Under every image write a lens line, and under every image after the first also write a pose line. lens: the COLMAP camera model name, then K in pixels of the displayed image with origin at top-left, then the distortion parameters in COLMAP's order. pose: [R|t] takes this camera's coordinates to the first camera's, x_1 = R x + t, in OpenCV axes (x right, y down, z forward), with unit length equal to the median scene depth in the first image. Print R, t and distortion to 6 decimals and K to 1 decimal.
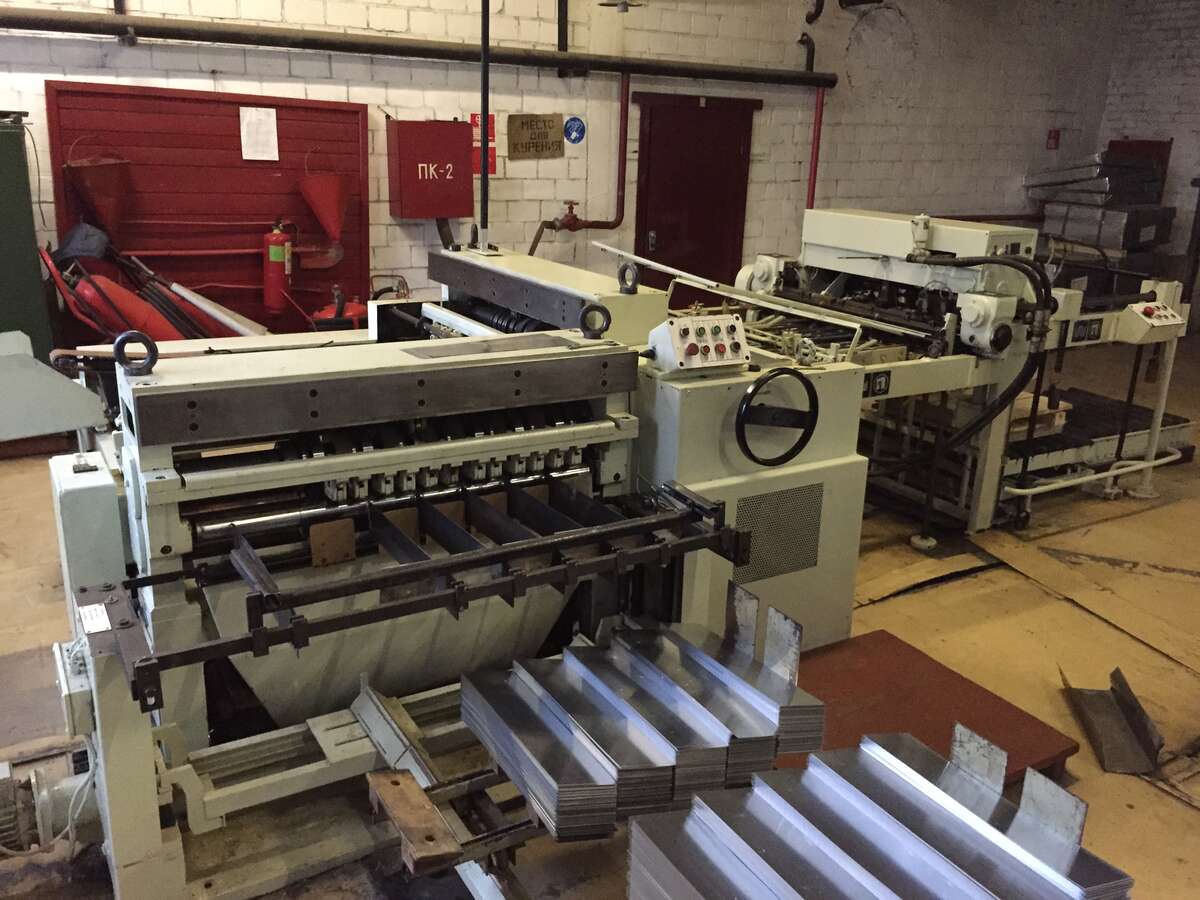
lens RADIAL K [[1022.6, 0, 604.3], [0, 1022.6, 449.2], [0, 0, 1]] dist [0.073240, -0.093505]
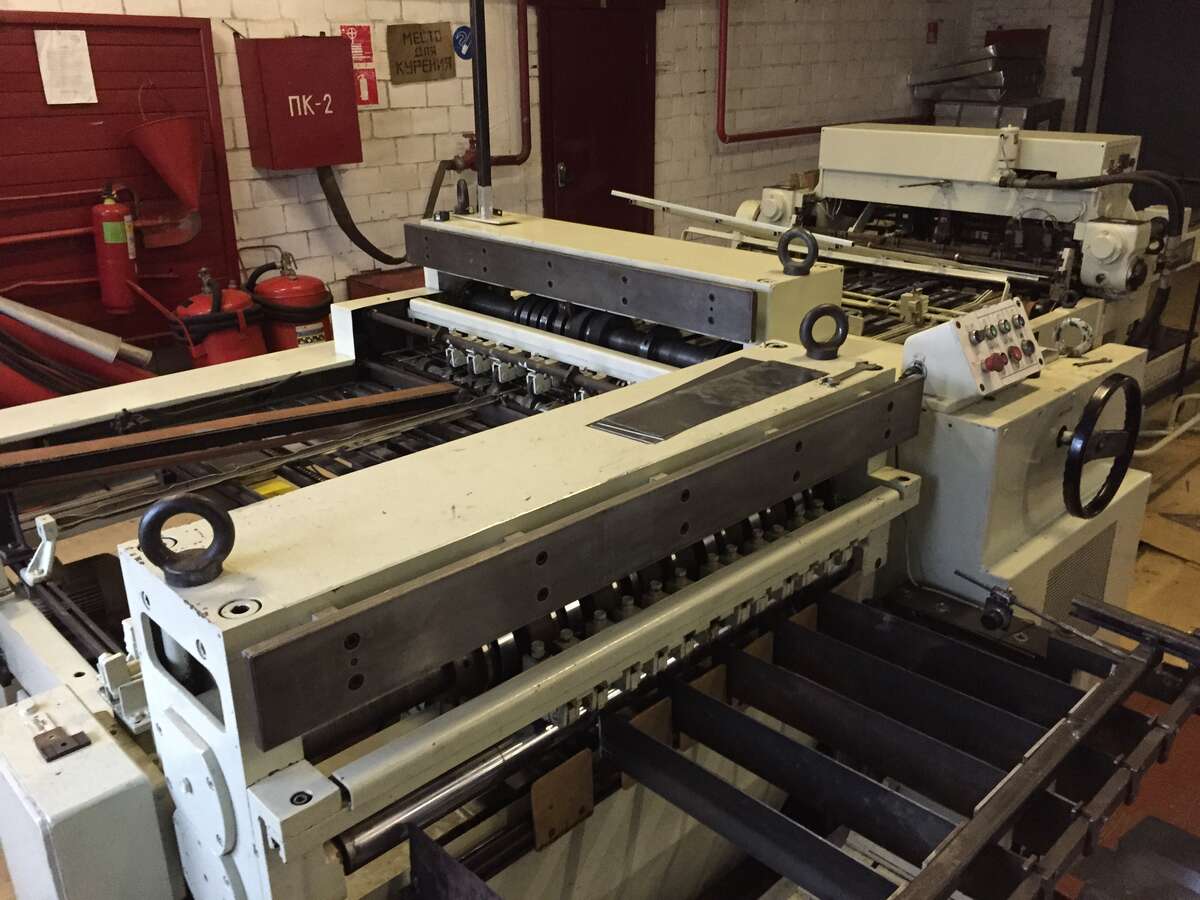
lens RADIAL K [[1022.6, 0, 606.9], [0, 1022.6, 454.7], [0, 0, 1]] dist [0.073240, -0.093505]
pose [[0.972301, -0.124860, 0.197585, -0.140108], [0.108840, 0.989976, 0.090003, -0.060537], [-0.206842, -0.066005, 0.976145, 0.196012]]
